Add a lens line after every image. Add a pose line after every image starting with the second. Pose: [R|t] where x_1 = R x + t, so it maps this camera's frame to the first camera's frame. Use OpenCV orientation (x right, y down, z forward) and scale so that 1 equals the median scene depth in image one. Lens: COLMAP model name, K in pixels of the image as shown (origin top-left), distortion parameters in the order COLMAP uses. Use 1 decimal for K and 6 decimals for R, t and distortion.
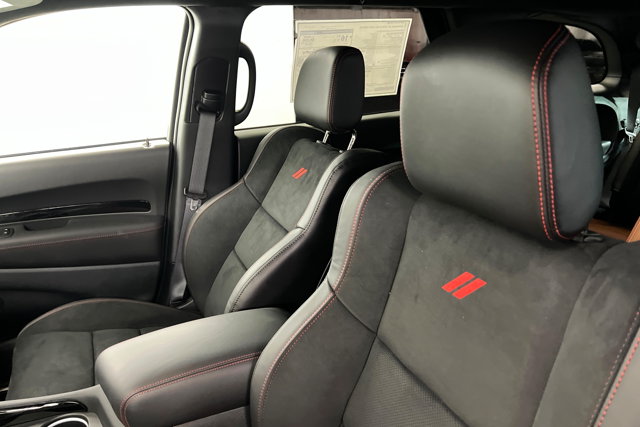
lens RADIAL K [[469.1, 0, 326.9], [0, 469.1, 212.7], [0, 0, 1]] dist [0.034584, -0.055630]
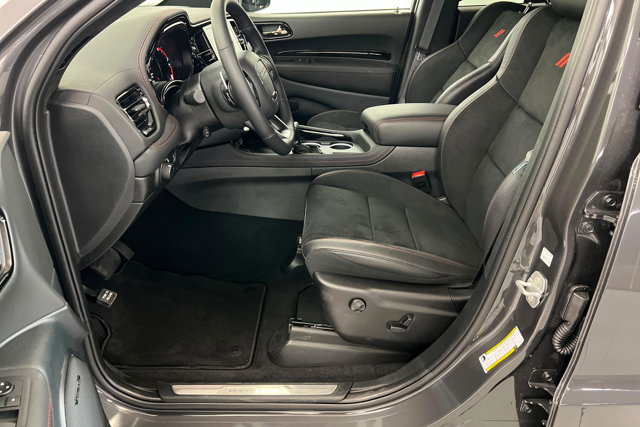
lens RADIAL K [[469.1, 0, 326.9], [0, 469.1, 212.7], [0, 0, 1]] dist [0.034584, -0.055630]
pose [[0.899958, 0.208246, -0.383025, 0.117516], [-0.145572, 0.971660, 0.186242, 0.225444], [0.410954, -0.111853, 0.904768, -0.496950]]
